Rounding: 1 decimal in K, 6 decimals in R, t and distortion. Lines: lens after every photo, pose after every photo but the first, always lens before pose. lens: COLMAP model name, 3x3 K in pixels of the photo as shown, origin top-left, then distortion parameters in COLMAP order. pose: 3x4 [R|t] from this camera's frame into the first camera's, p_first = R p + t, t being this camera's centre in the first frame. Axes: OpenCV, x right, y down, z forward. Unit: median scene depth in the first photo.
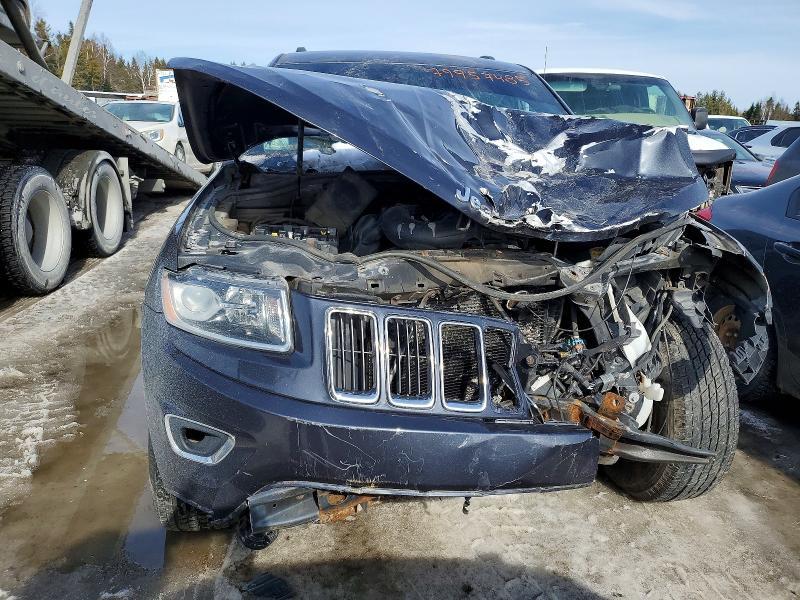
lens RADIAL K [[735.9, 0, 400.0], [0, 735.9, 300.0], [0, 0, 1]] dist [0.005366, -0.234784]
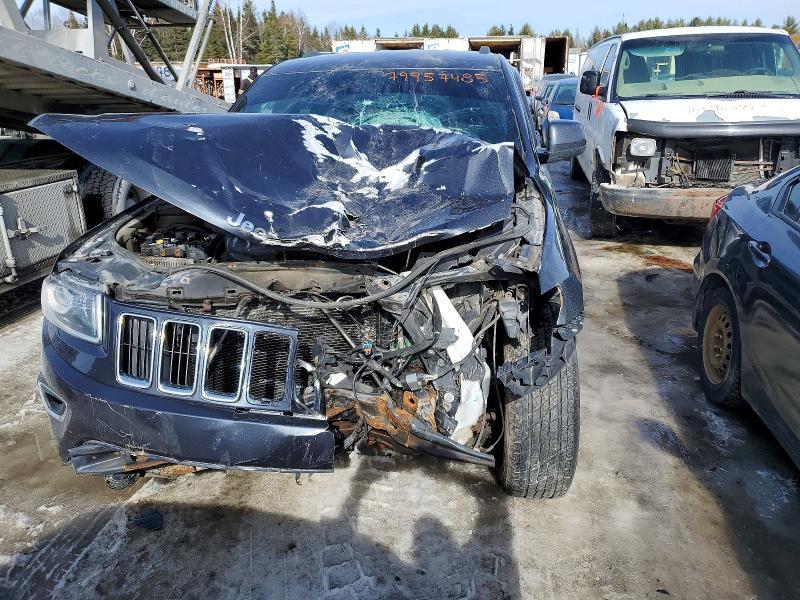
lens RADIAL K [[735.9, 0, 400.0], [0, 735.9, 300.0], [0, 0, 1]] dist [0.005366, -0.234784]
pose [[0.953771, 0.046394, -0.296930, 0.563704], [-0.028920, 0.997596, 0.062974, -0.078180], [0.299138, -0.051475, 0.952820, -0.054029]]
